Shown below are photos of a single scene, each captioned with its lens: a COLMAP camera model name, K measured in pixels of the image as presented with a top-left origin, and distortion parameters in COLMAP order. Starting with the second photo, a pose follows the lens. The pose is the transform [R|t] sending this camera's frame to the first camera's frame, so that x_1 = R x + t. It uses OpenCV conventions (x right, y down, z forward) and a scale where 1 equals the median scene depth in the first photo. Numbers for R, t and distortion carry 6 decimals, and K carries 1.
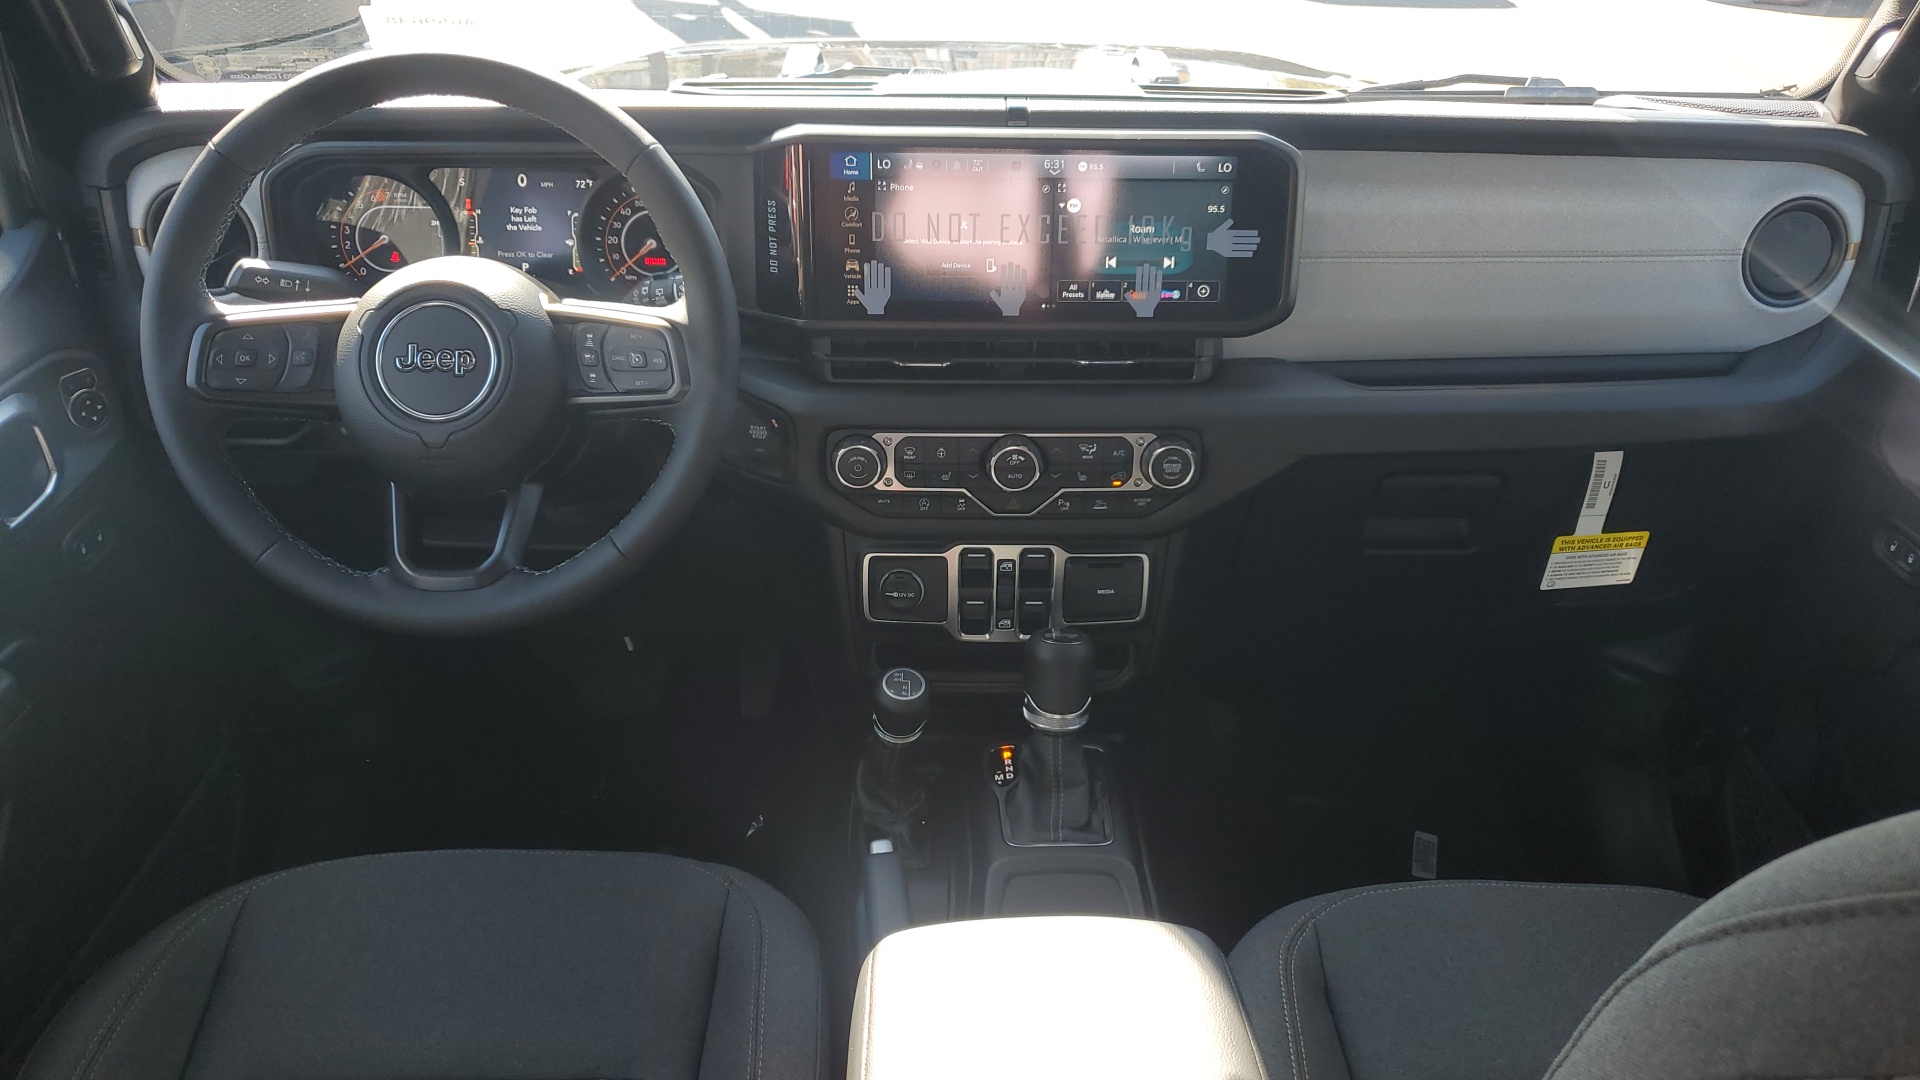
lens RADIAL K [[1530.1, 0, 963.6], [0, 1530.1, 564.3], [0, 0, 1]] dist [0.161420, -0.402222]
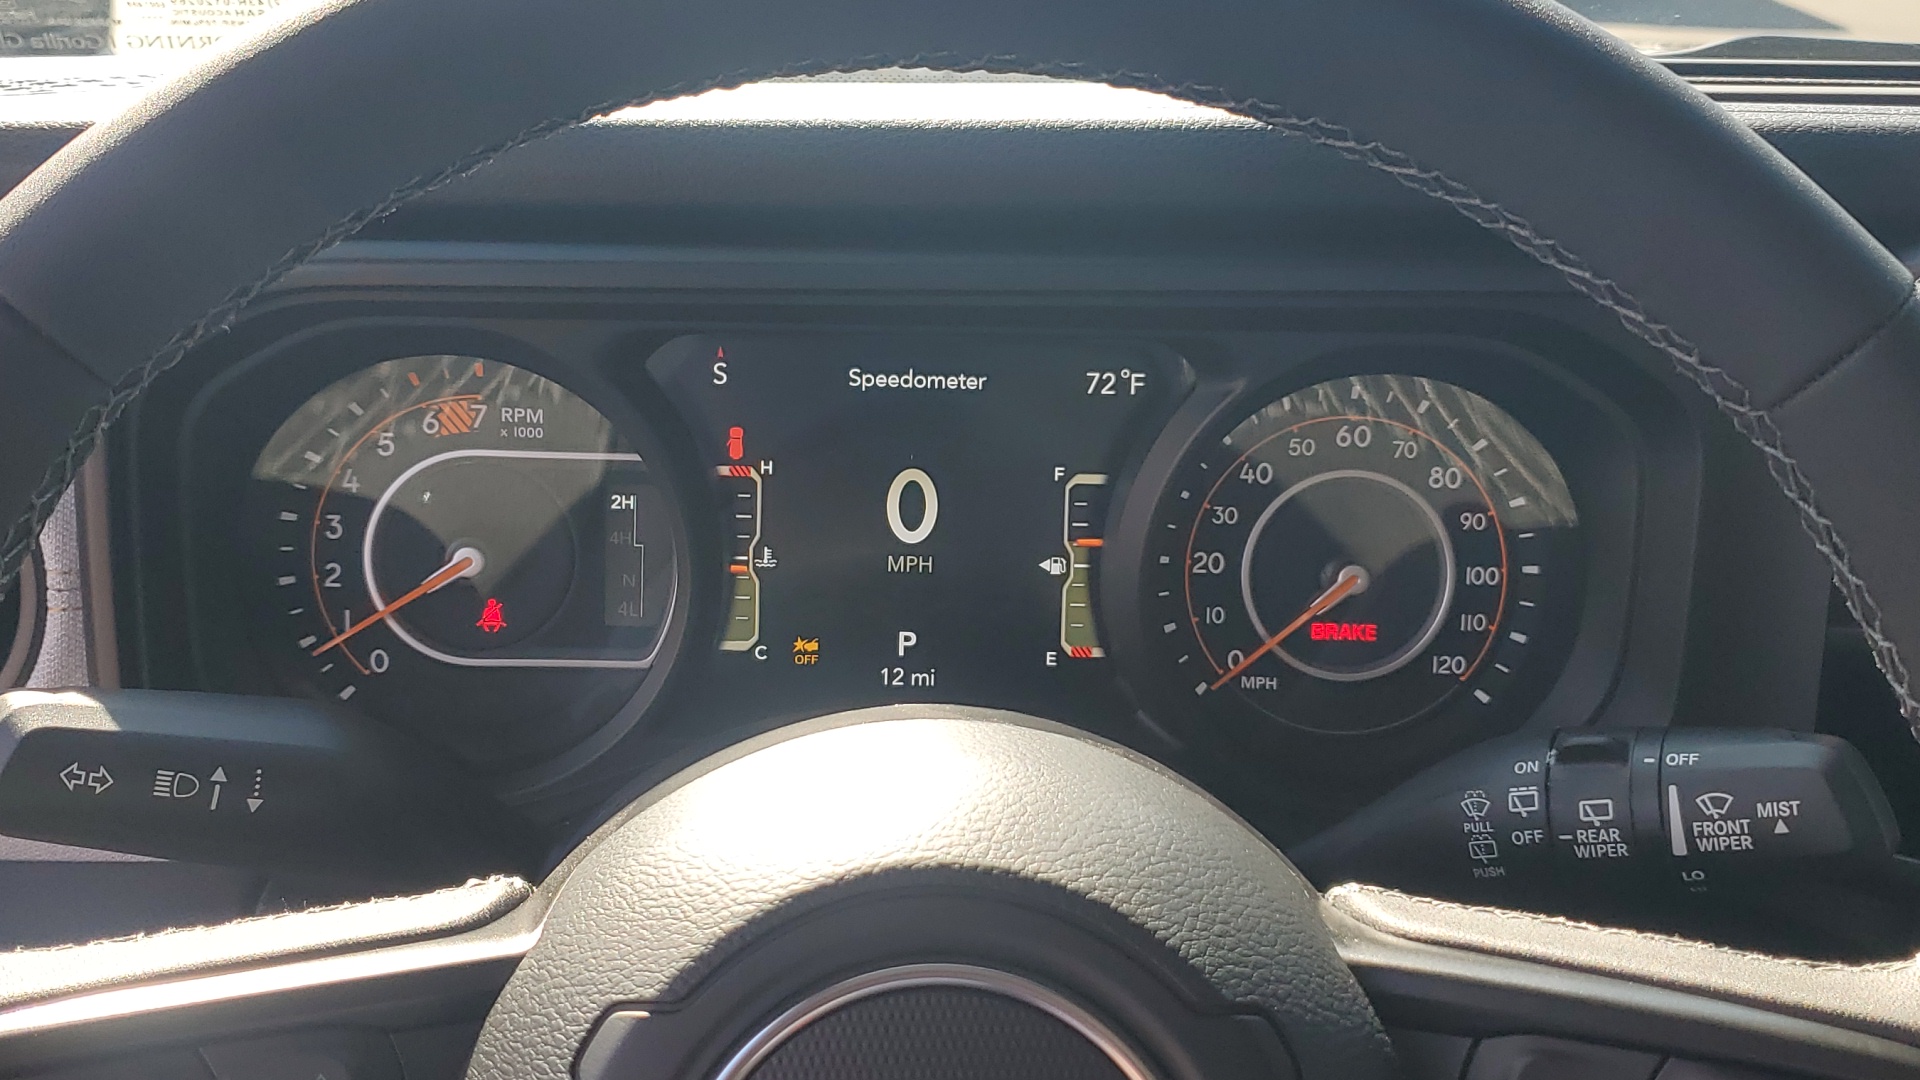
lens RADIAL K [[2252.9, 0, 960.0], [0, 2252.9, 540.0], [0, 0, 1]] dist [0.279025, -1.103500]
pose [[0.999787, 0.007379, 0.019283, -0.297609], [-0.004845, 0.991722, -0.128310, -0.163888], [-0.020071, 0.128189, 0.991547, 0.584284]]
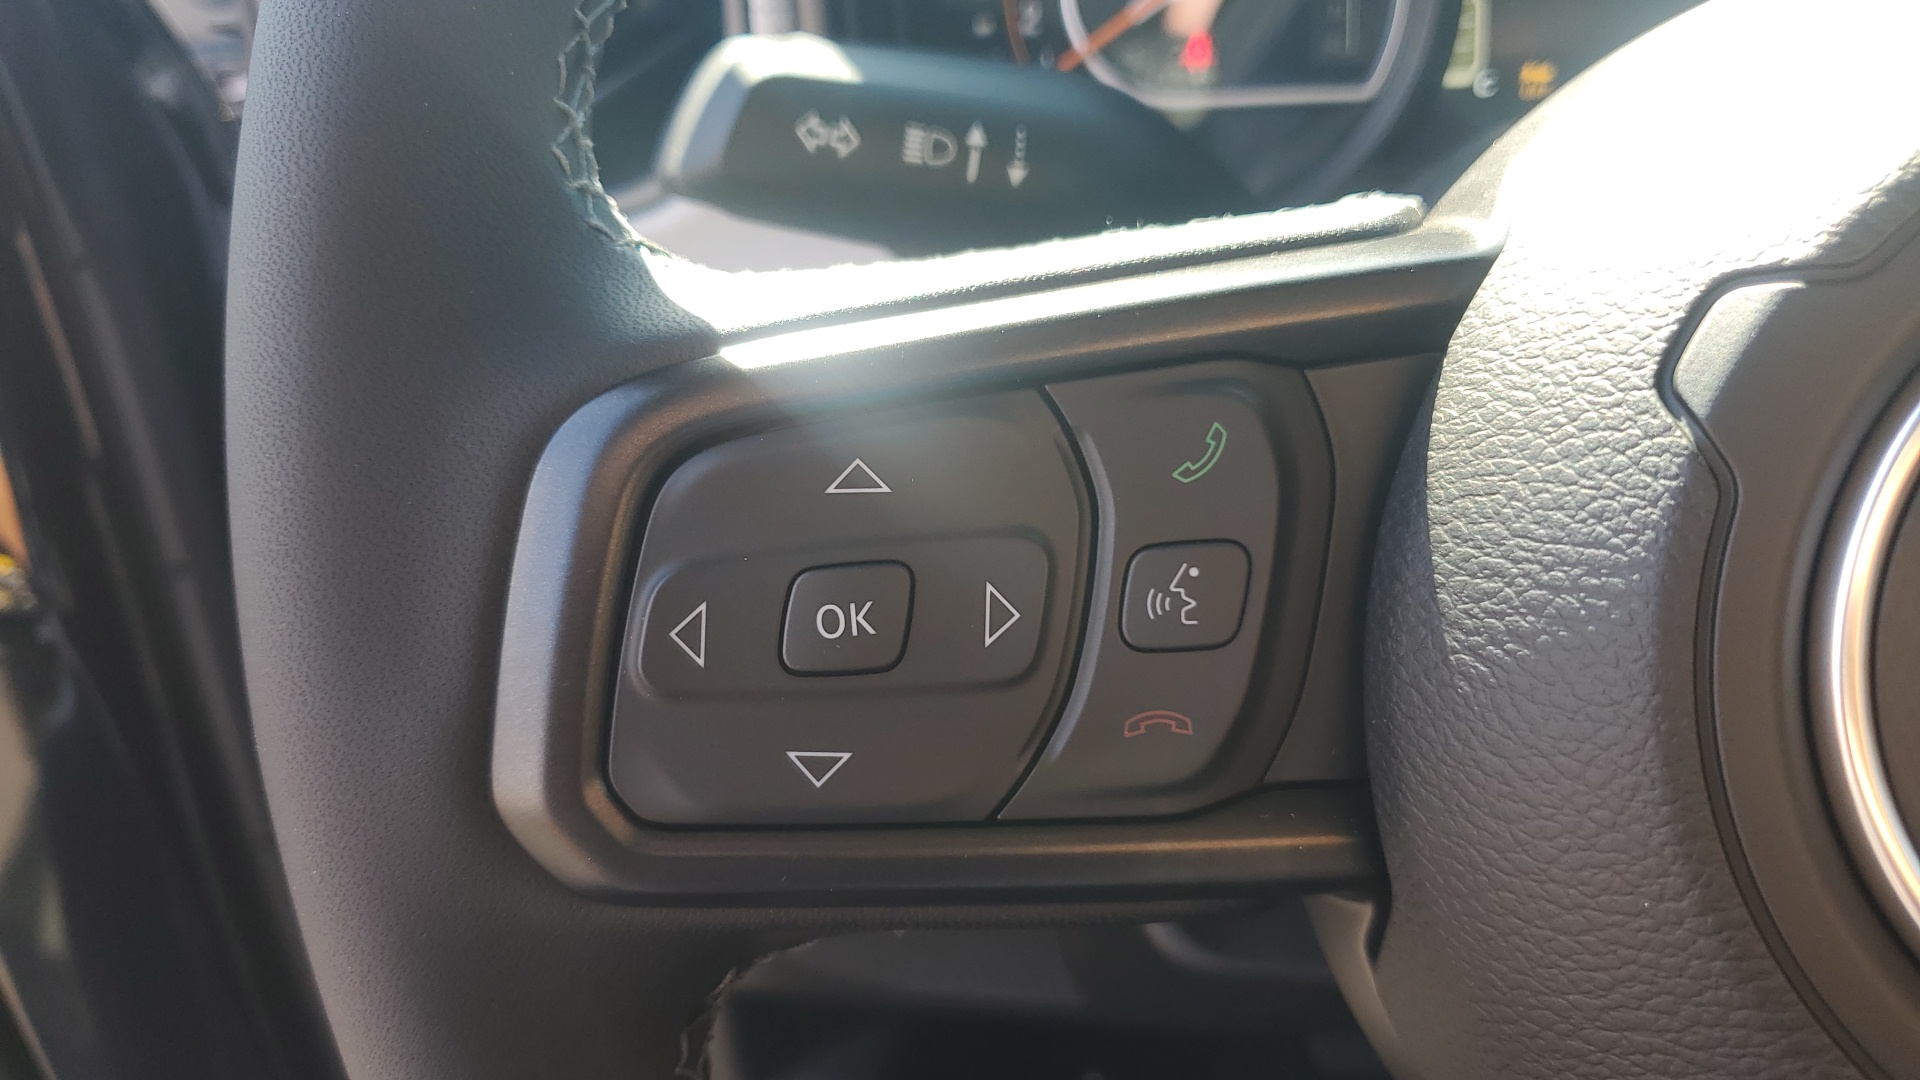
lens RADIAL K [[1636.7, 0, 960.0], [0, 1636.7, 540.0], [0, 0, 1]] dist [-0.003533, -0.001501]
pose [[0.977934, -0.005067, -0.208852, -0.365515], [0.014952, 0.998840, 0.045778, -0.129717], [0.208378, -0.047891, 0.976875, 0.739088]]
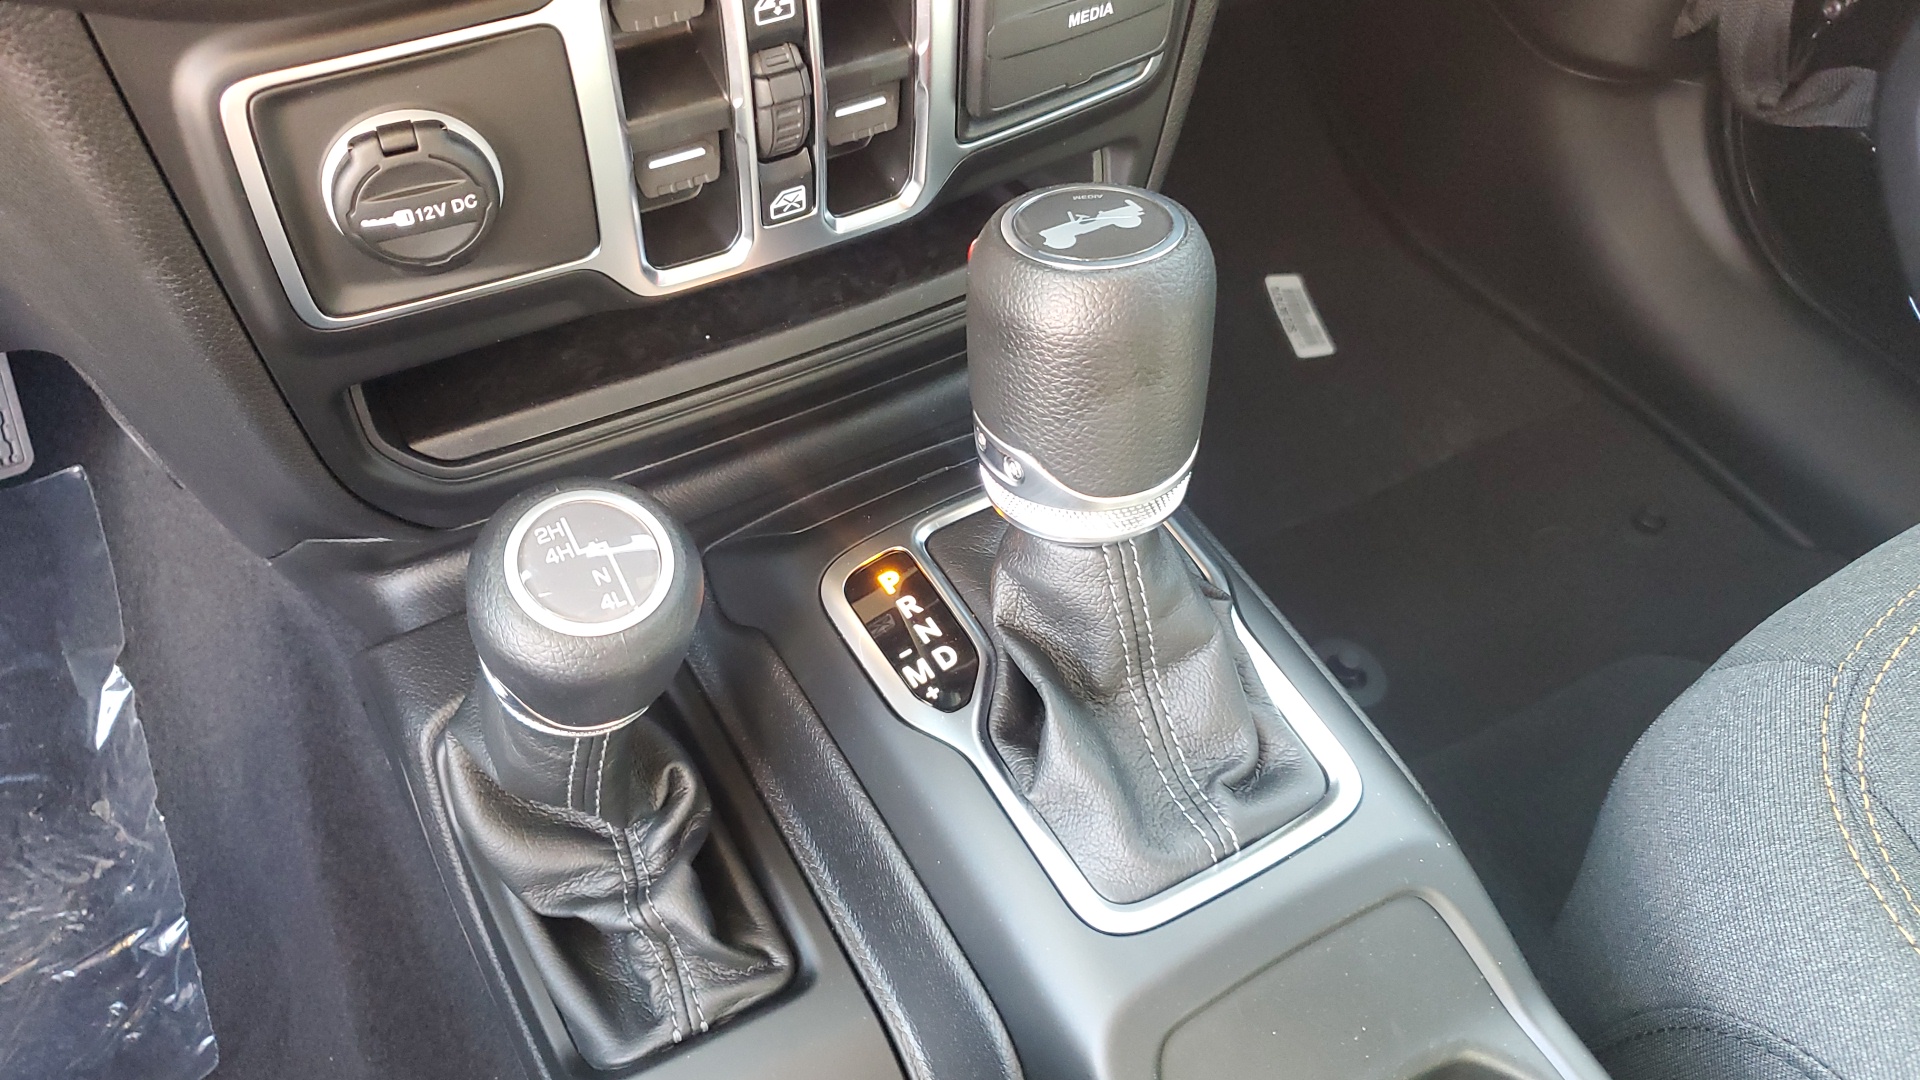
lens RADIAL K [[1577.2, 0, 960.0], [0, 1577.2, 540.0], [0, 0, 1]] dist [0.086430, -0.255427]
pose [[0.886637, -0.337136, 0.316564, -0.068836], [0.188781, 0.888734, 0.417748, -0.027473], [-0.422180, -0.310629, 0.851630, 0.766913]]
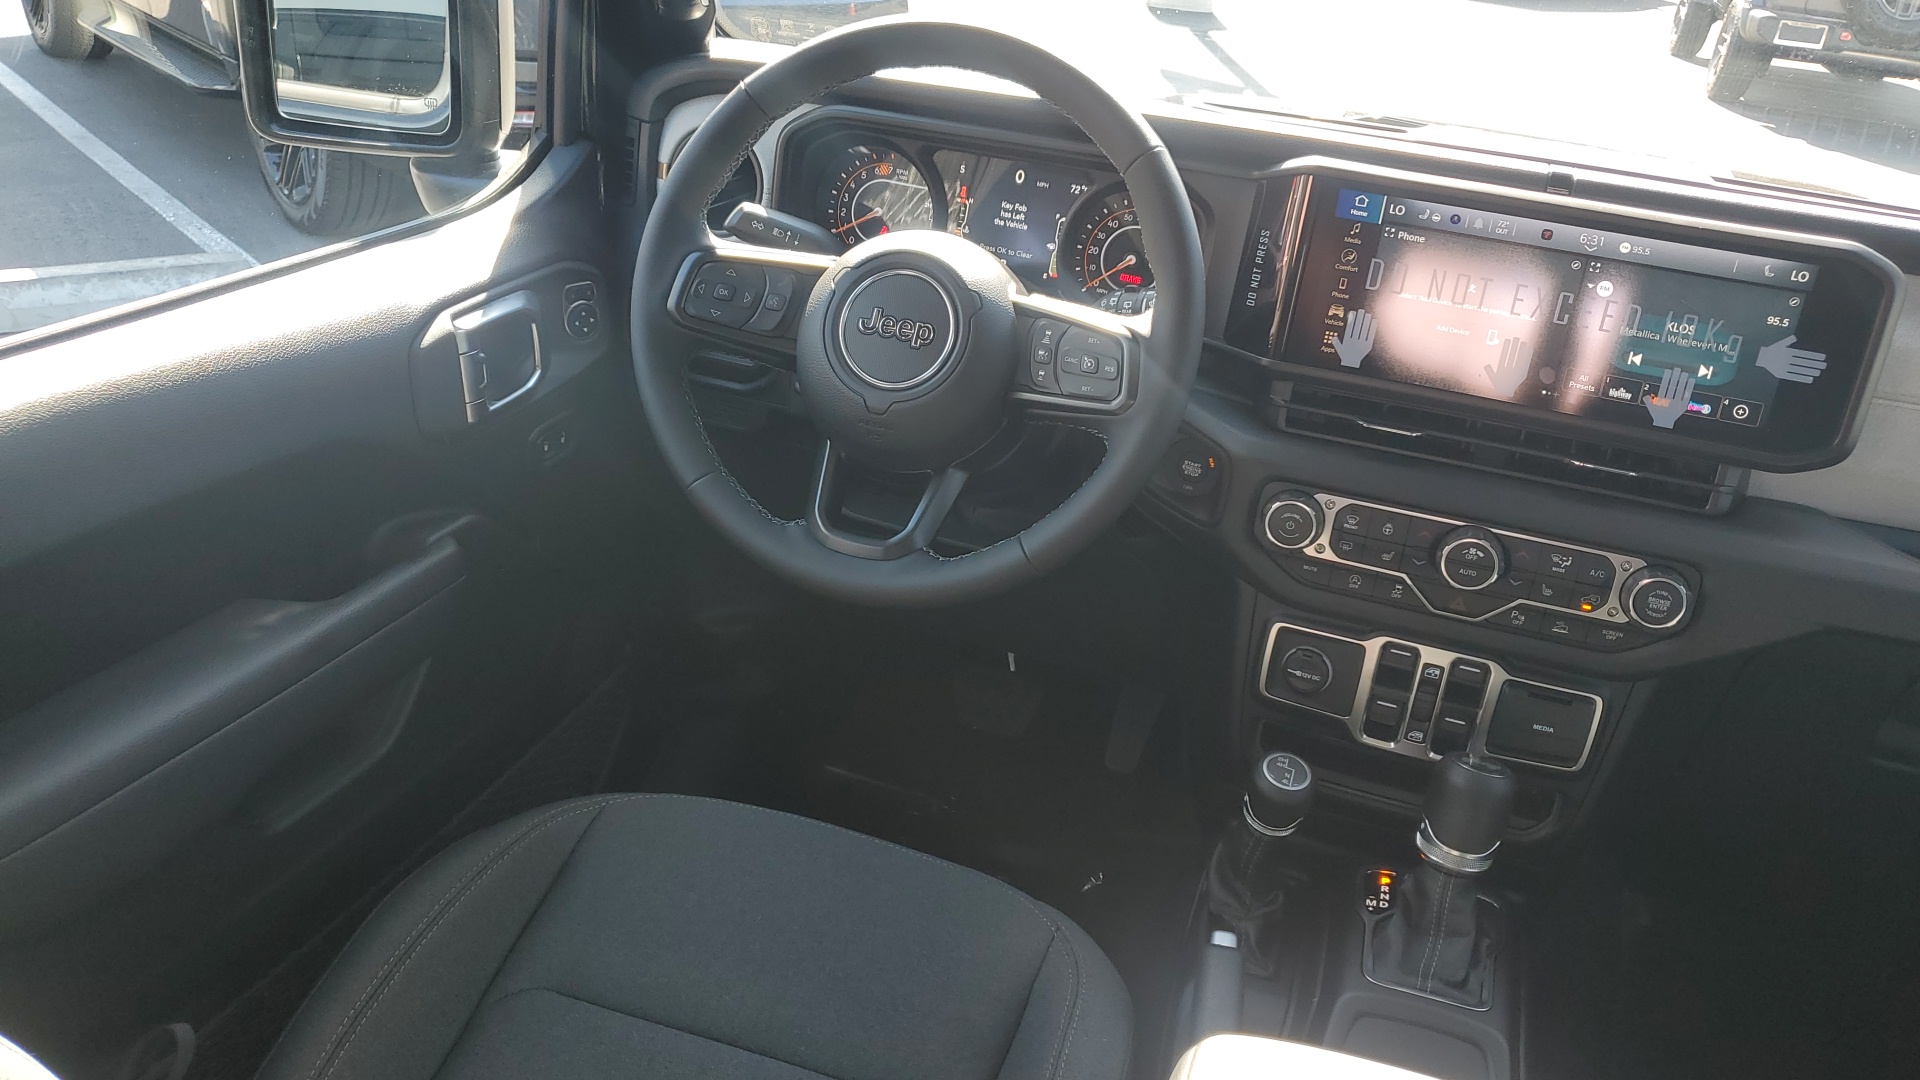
lens RADIAL K [[1530.1, 0, 963.6], [0, 1530.1, 564.3], [0, 0, 1]] dist [0.161420, -0.402222]
pose [[0.940737, 0.216734, -0.260845, -0.007749], [-0.231142, 0.972586, -0.025501, 0.027896], [0.248167, 0.084282, 0.965044, 0.062349]]
